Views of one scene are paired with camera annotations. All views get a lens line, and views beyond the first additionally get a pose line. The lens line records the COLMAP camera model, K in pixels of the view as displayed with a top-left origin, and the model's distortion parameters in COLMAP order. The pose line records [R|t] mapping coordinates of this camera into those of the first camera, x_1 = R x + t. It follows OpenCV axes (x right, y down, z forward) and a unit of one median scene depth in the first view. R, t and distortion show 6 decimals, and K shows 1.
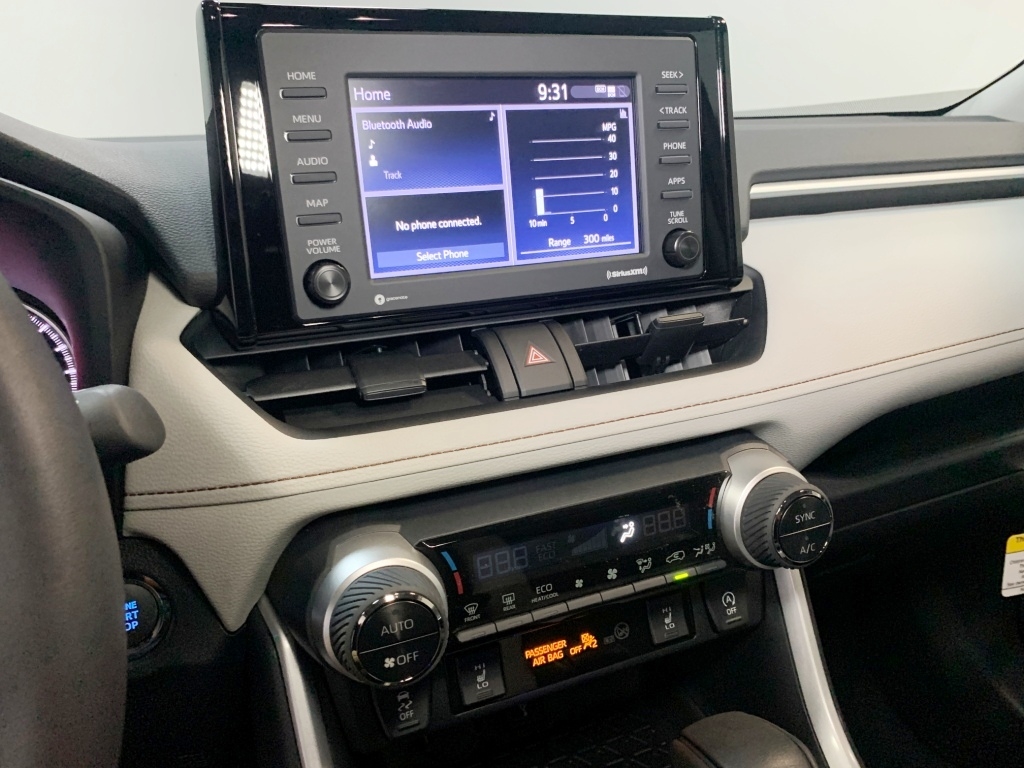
lens RADIAL K [[798.6, 0, 511.2], [0, 798.6, 385.5], [0, 0, 1]] dist [0.021288, -0.038703]
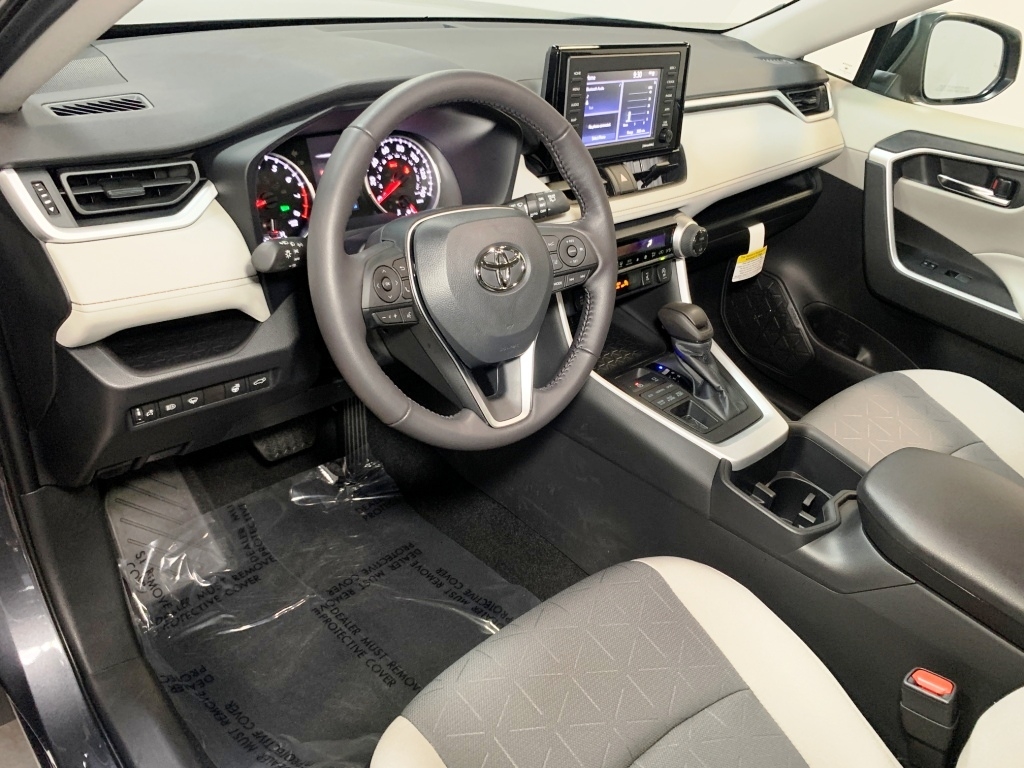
lens RADIAL K [[798.6, 0, 514.5], [0, 798.6, 384.7], [0, 0, 1]] dist [0.021288, -0.038703]
pose [[0.925945, -0.047062, 0.374716, -1.343355], [-0.060034, 0.961246, 0.269075, -0.069447], [-0.372857, -0.271644, 0.887236, -1.446673]]
